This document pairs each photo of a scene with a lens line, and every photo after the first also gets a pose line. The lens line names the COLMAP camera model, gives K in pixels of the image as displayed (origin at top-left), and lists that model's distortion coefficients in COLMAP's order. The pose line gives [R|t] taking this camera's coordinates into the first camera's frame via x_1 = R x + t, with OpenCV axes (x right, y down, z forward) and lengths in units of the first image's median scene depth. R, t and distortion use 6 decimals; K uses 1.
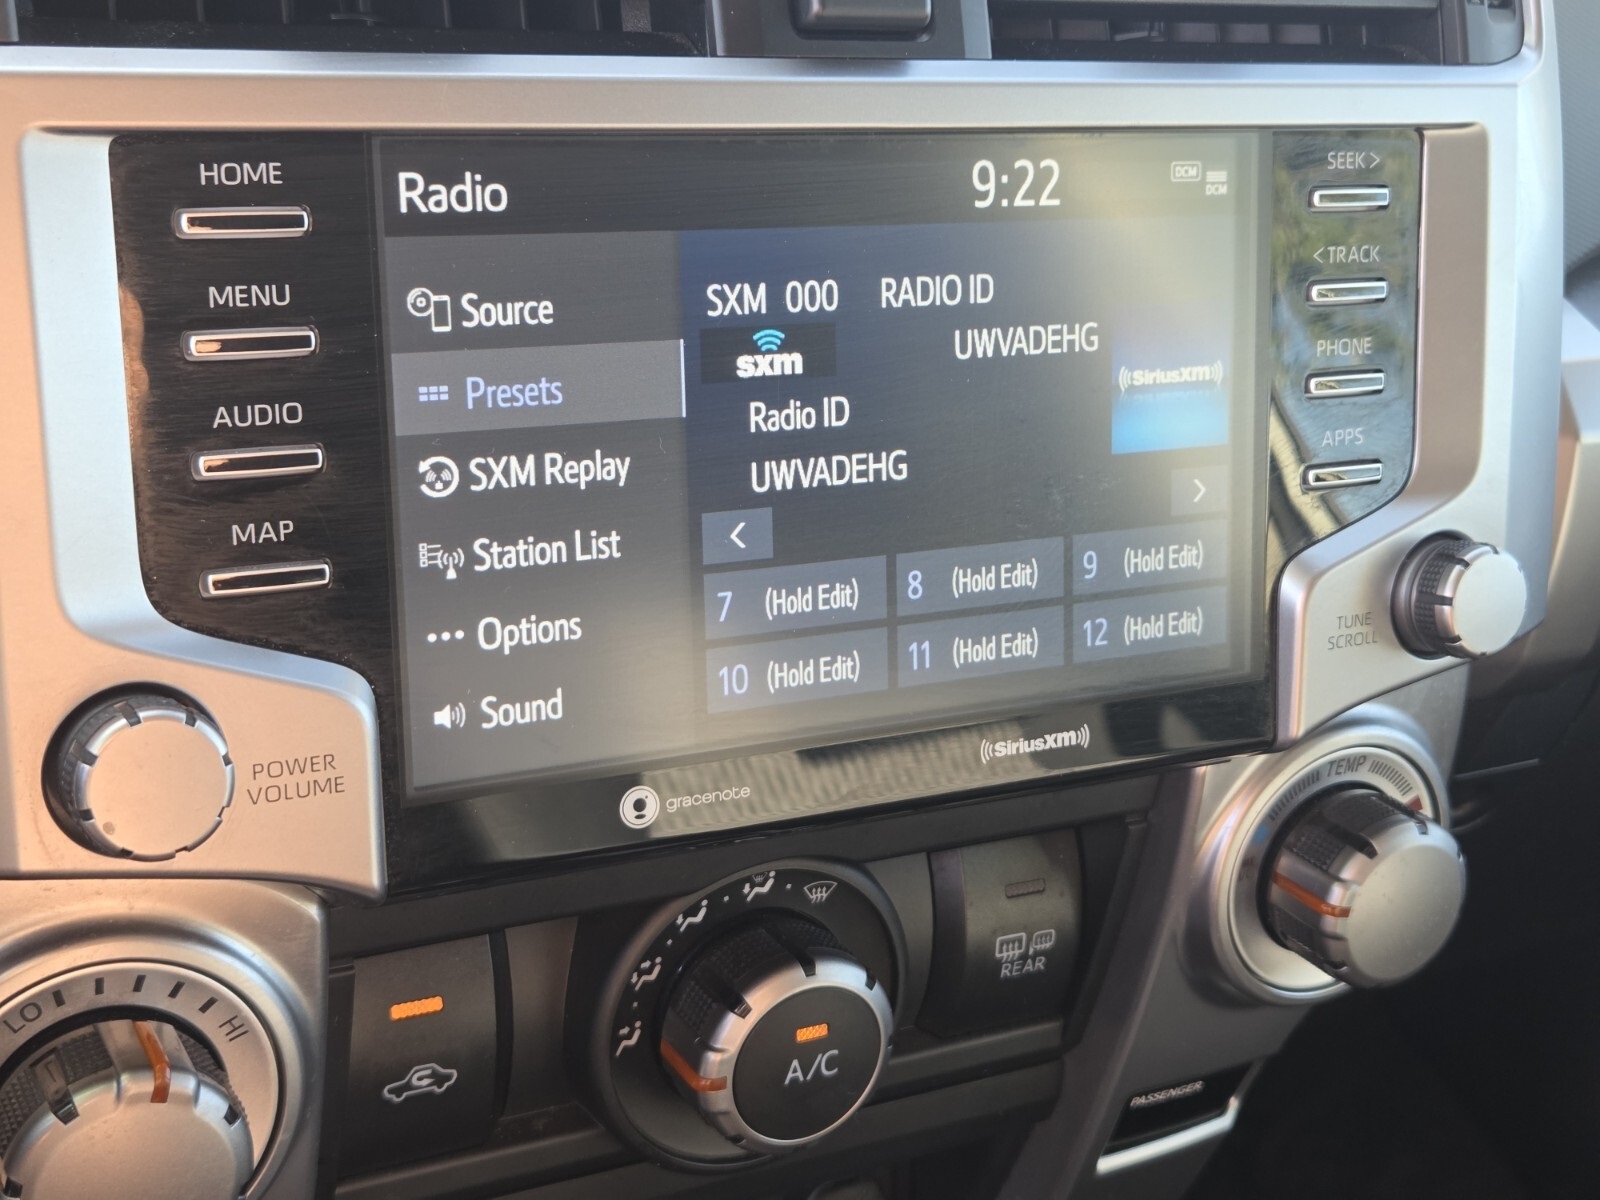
lens RADIAL K [[2224.9, 0, 768.2], [0, 2224.9, 604.3], [0, 0, 1]] dist [0.078220, -0.201931]
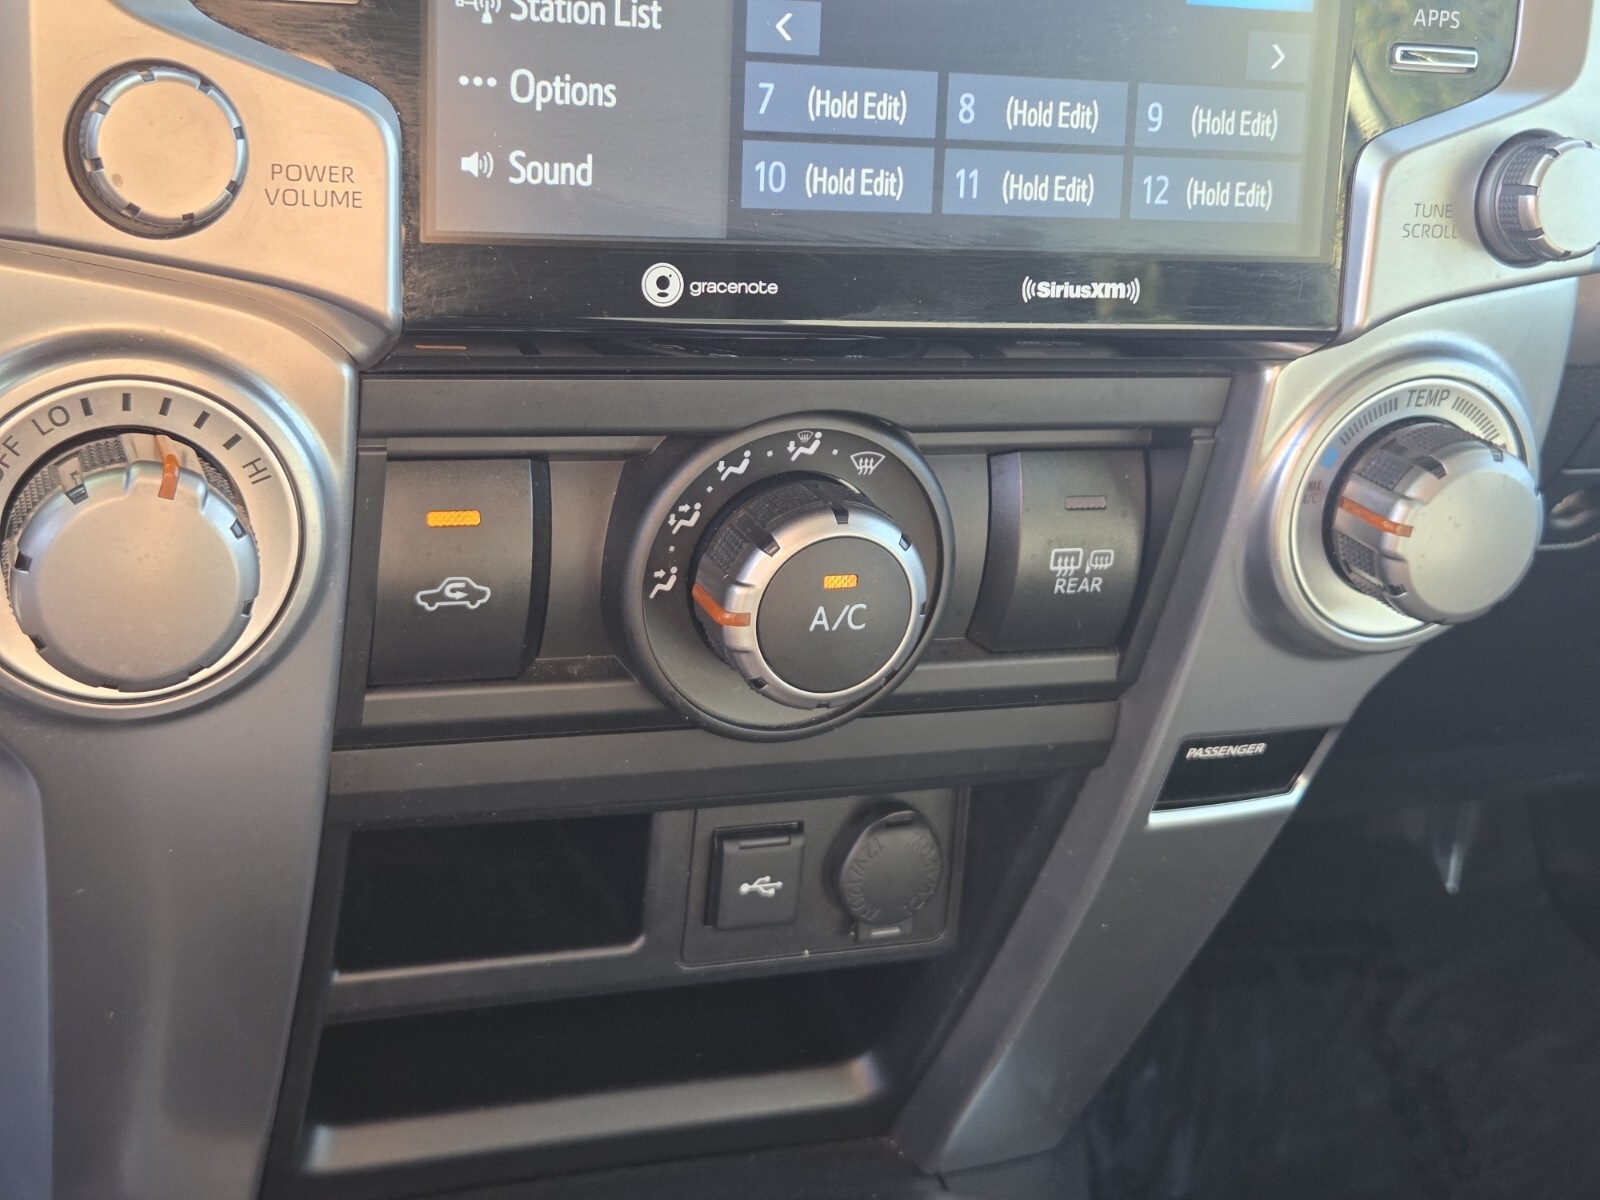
lens RADIAL K [[2224.9, 0, 768.2], [0, 2224.9, 604.3], [0, 0, 1]] dist [0.078220, -0.201931]
pose [[0.991859, 0.076921, -0.101479, 0.092818], [-0.075258, 0.996961, 0.020119, 0.190808], [0.102718, -0.012318, 0.994634, 0.001160]]
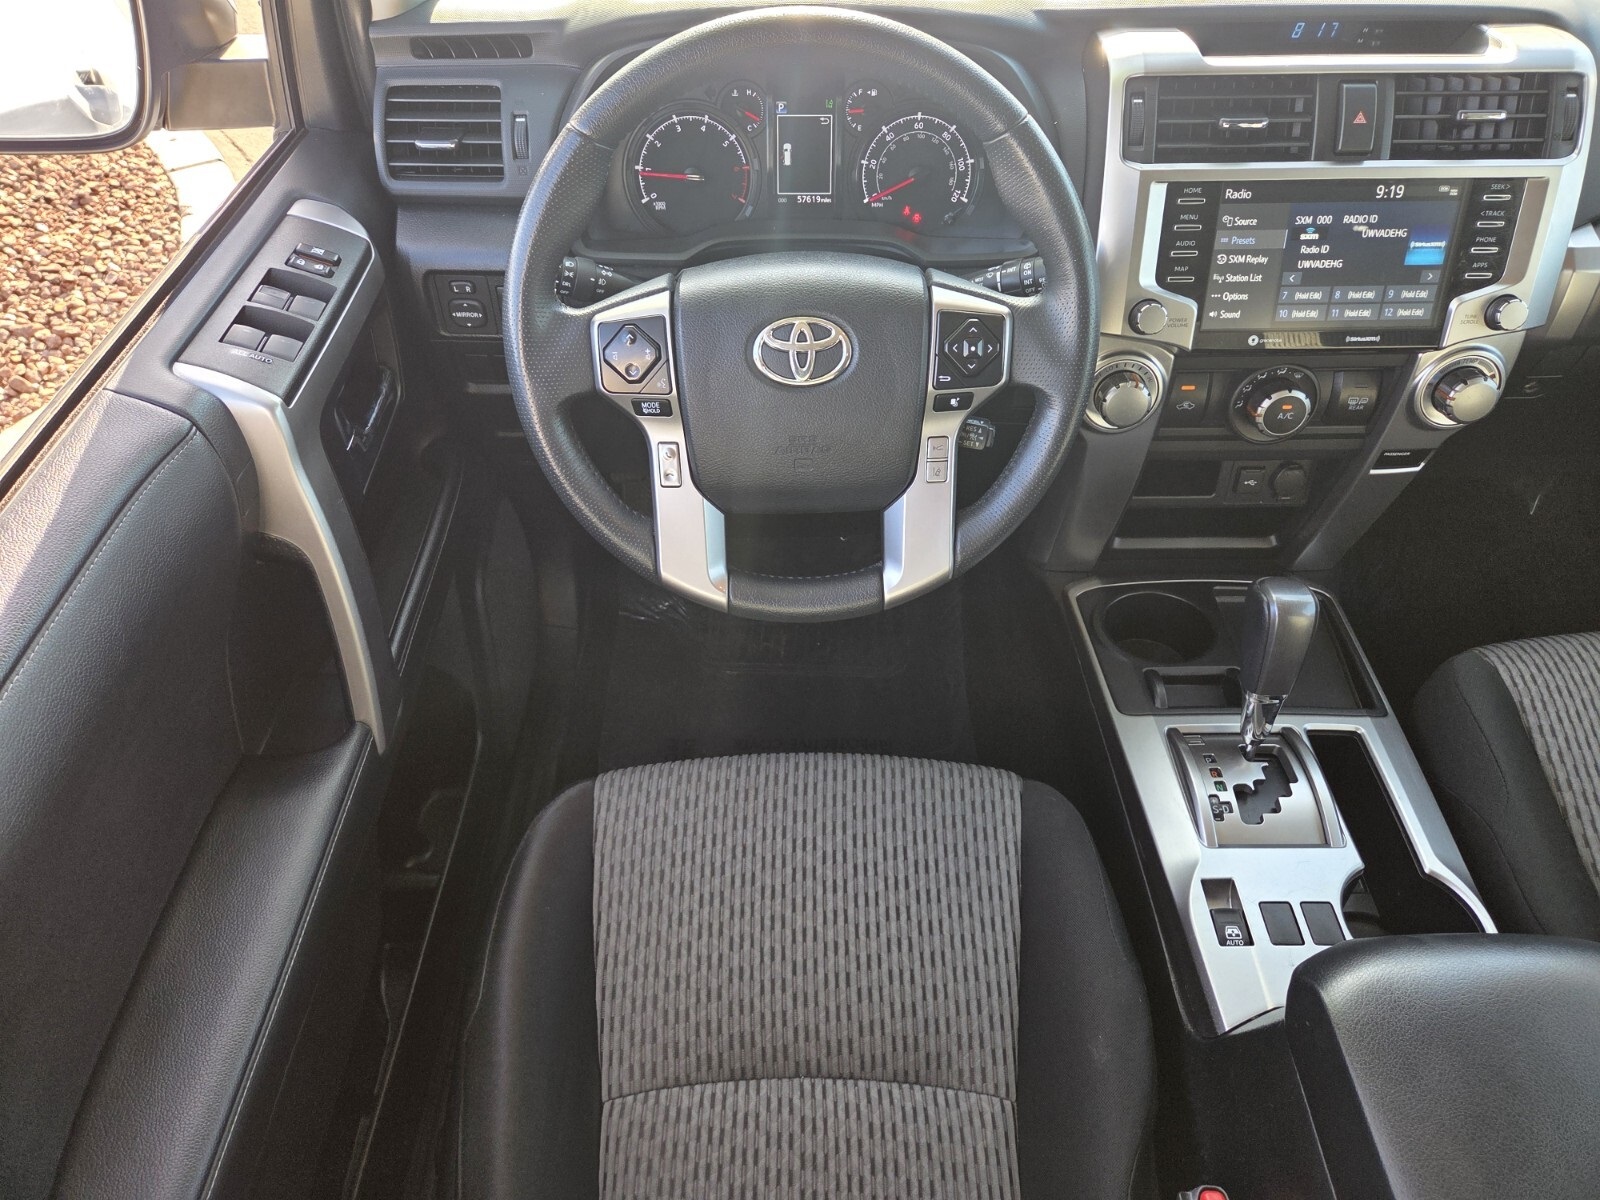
lens RADIAL K [[1083.7, 0, 793.5], [0, 1083.7, 598.1], [0, 0, 1]] dist [0.050845, -0.041185]
pose [[0.884502, 0.207273, -0.417965, 0.134511], [-0.094406, 0.956873, 0.274740, 0.063114], [0.456885, -0.203549, 0.865923, -1.269203]]
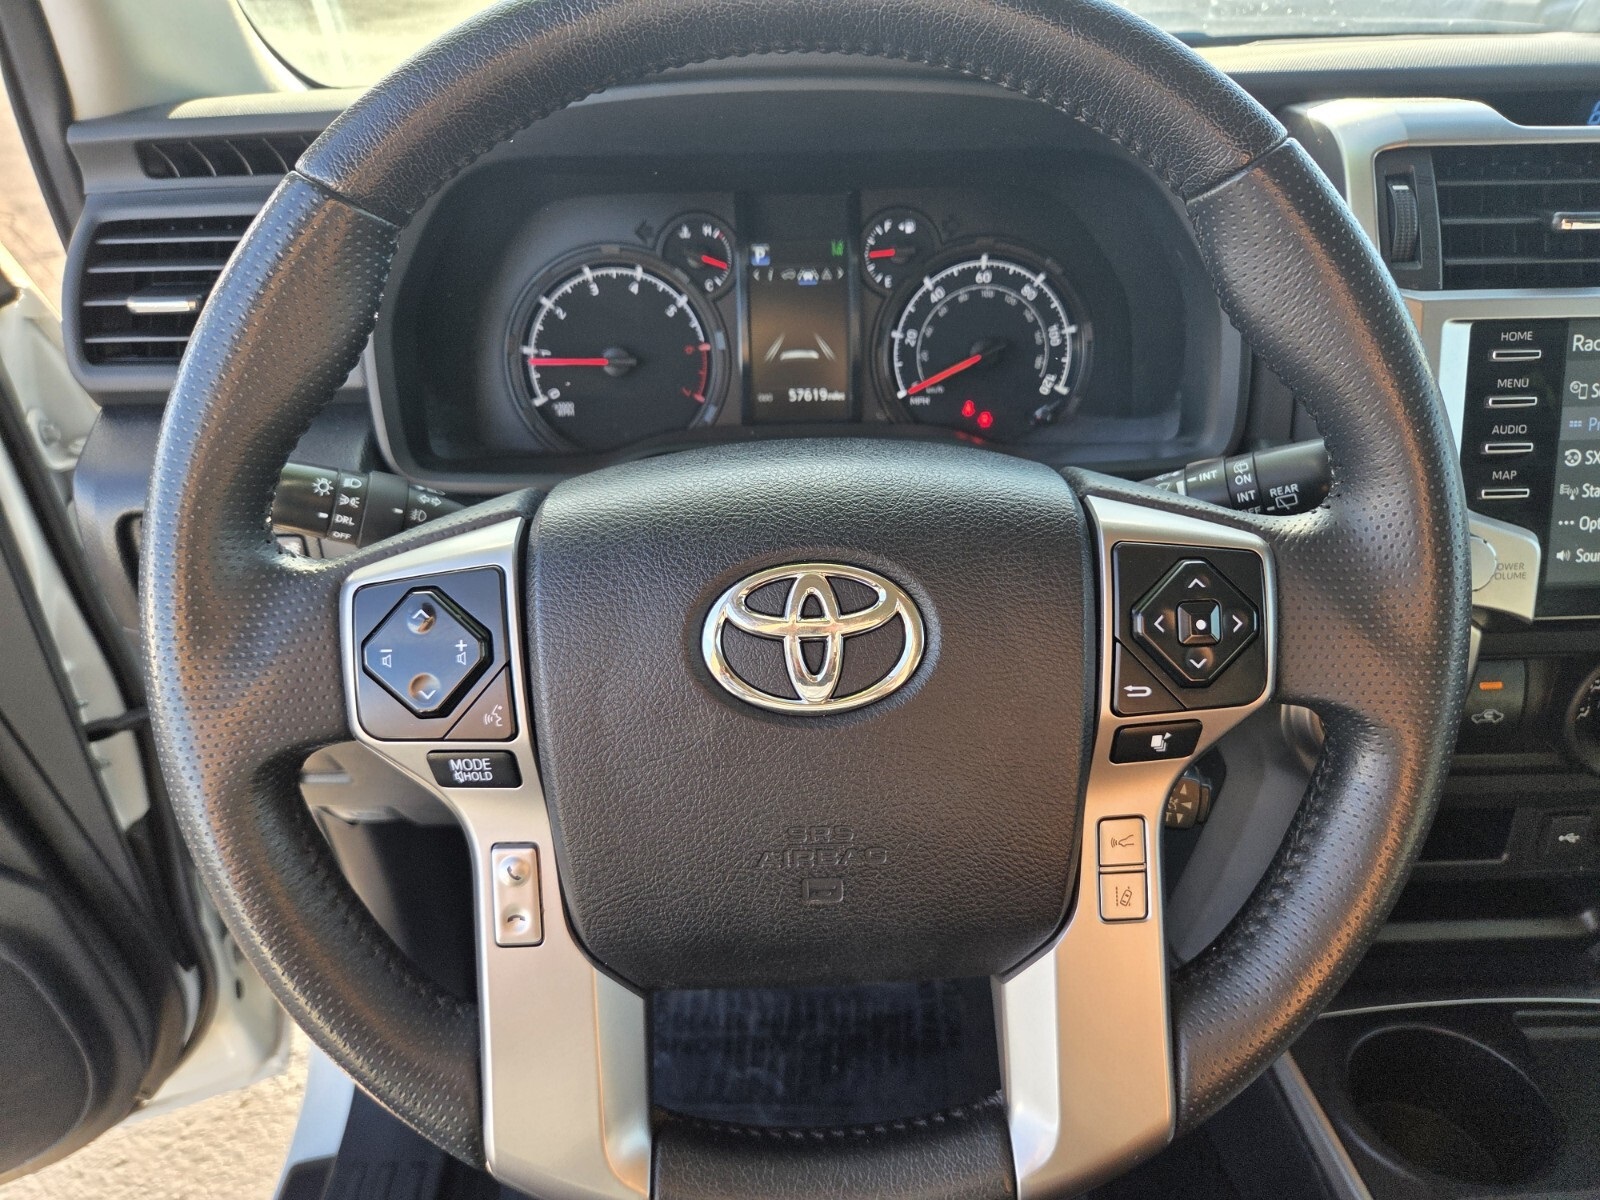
lens RADIAL K [[1083.7, 0, 793.5], [0, 1083.7, 598.1], [0, 0, 1]] dist [0.050845, -0.041185]
pose [[0.891752, 0.076015, -0.446094, -0.310645], [-0.072901, 0.997046, 0.024168, 0.113484], [0.446613, 0.010969, 0.894660, -0.415443]]
